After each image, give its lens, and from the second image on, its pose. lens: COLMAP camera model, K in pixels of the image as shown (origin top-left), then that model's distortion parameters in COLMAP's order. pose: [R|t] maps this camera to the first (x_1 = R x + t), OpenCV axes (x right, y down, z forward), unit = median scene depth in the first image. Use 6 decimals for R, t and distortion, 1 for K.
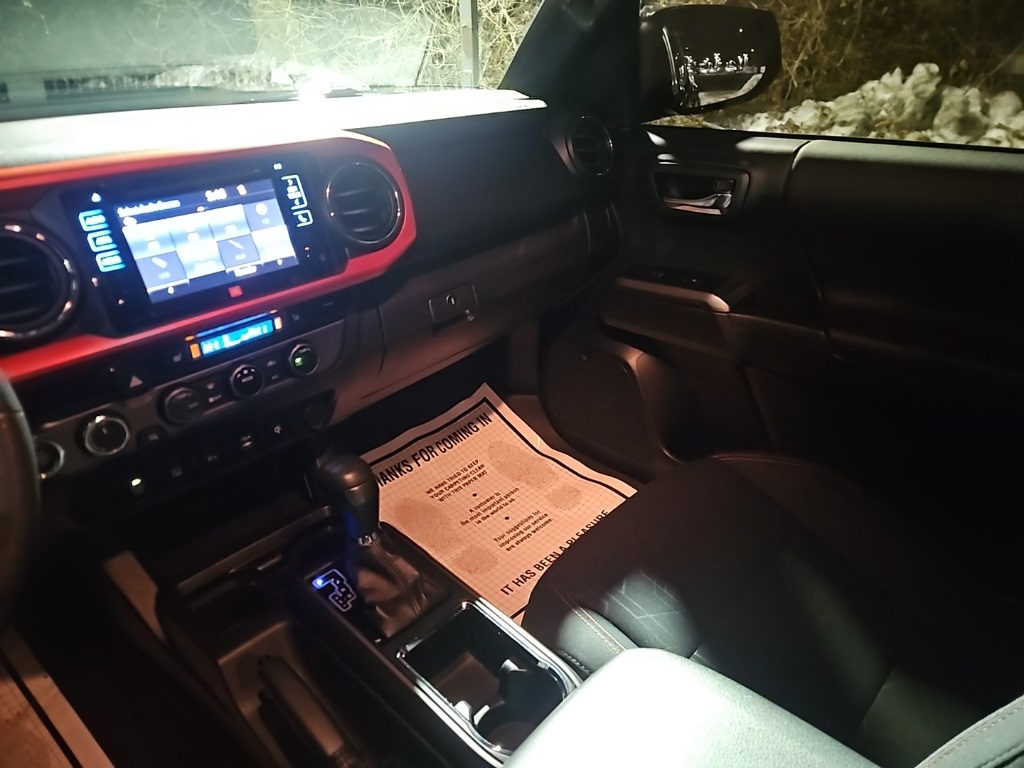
lens RADIAL K [[683.6, 0, 512.4], [0, 683.6, 373.2], [0, 0, 1]] dist [0.093840, -0.087136]
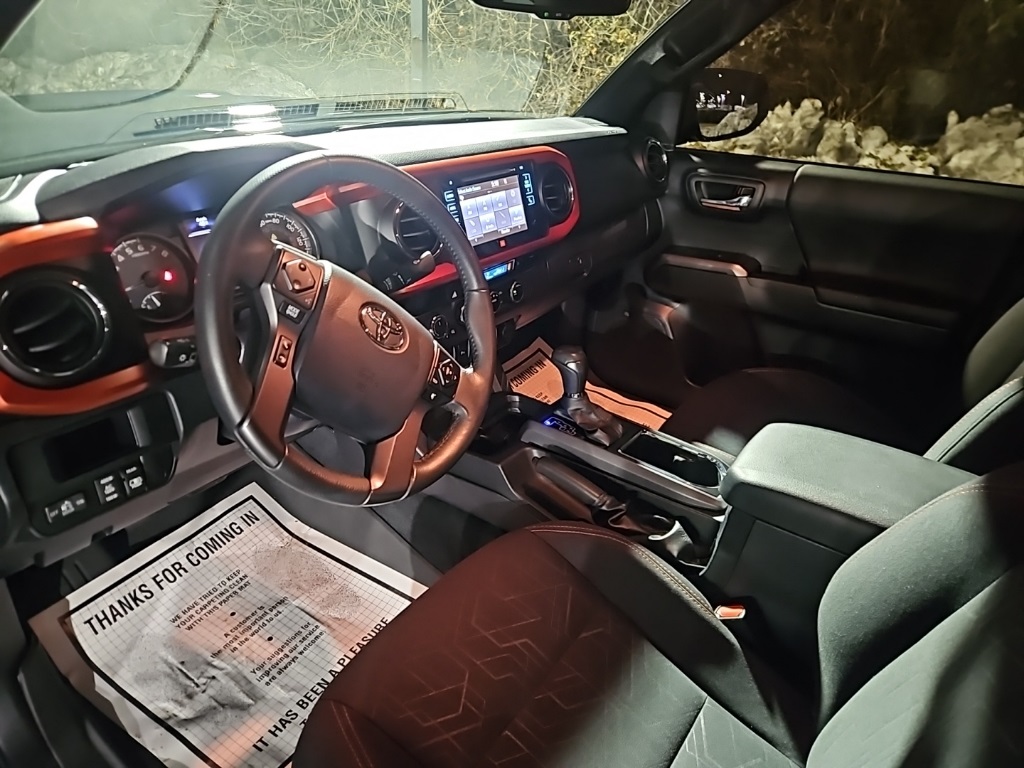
lens RADIAL K [[683.6, 0, 512.4], [0, 683.6, 373.2], [0, 0, 1]] dist [0.093840, -0.087136]
pose [[0.988665, 0.002999, 0.150107, -0.511450], [-0.001965, 0.999973, -0.007038, 0.165263], [-0.150124, 0.006663, 0.988645, -0.497783]]
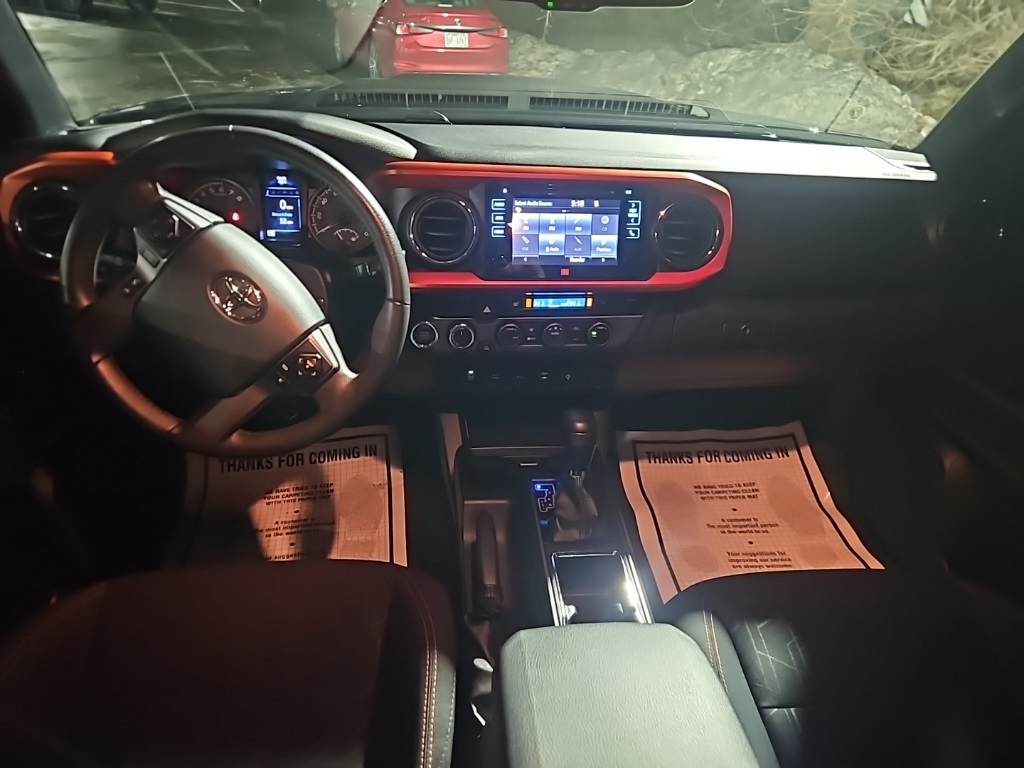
lens RADIAL K [[683.6, 0, 512.4], [0, 683.6, 373.2], [0, 0, 1]] dist [0.093840, -0.087136]
pose [[0.763343, 0.368218, -0.530776, 0.275727], [-0.354910, 0.925579, 0.131689, -0.060639], [0.539766, 0.087854, 0.837218, -0.169190]]
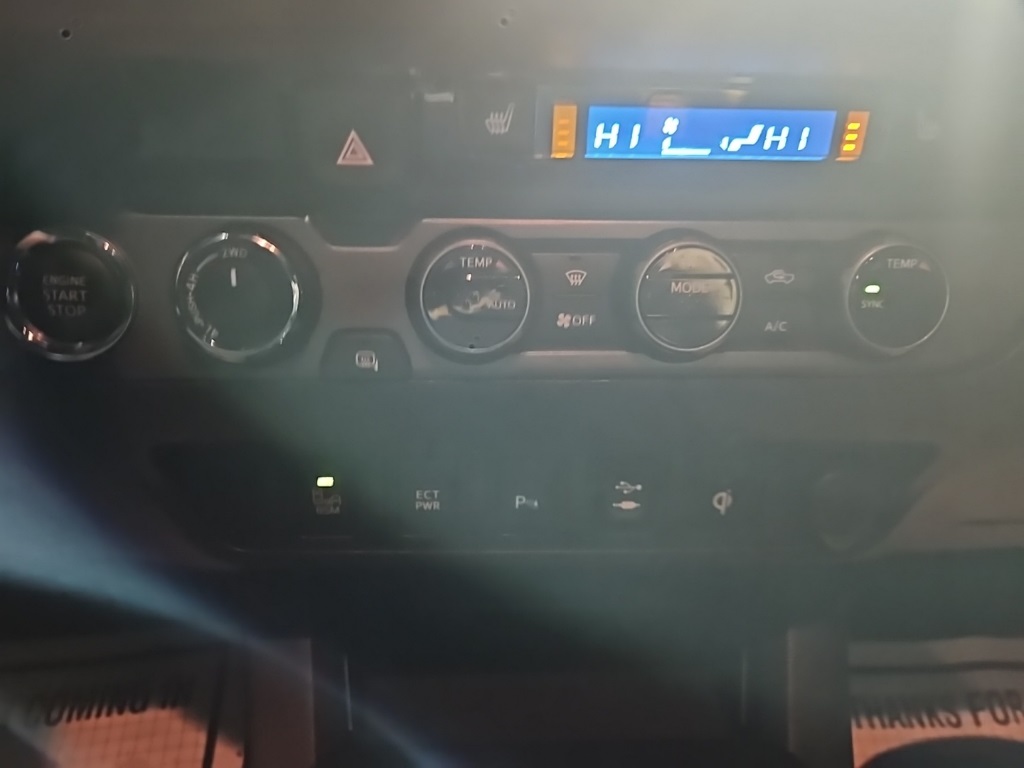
lens RADIAL K [[683.6, 0, 512.4], [0, 683.6, 373.2], [0, 0, 1]] dist [0.093840, -0.087136]
pose [[0.741278, 0.253222, -0.621599, -0.219551], [-0.352574, 0.934946, -0.039586, 0.071305], [0.571138, 0.248504, 0.782335, 0.653927]]
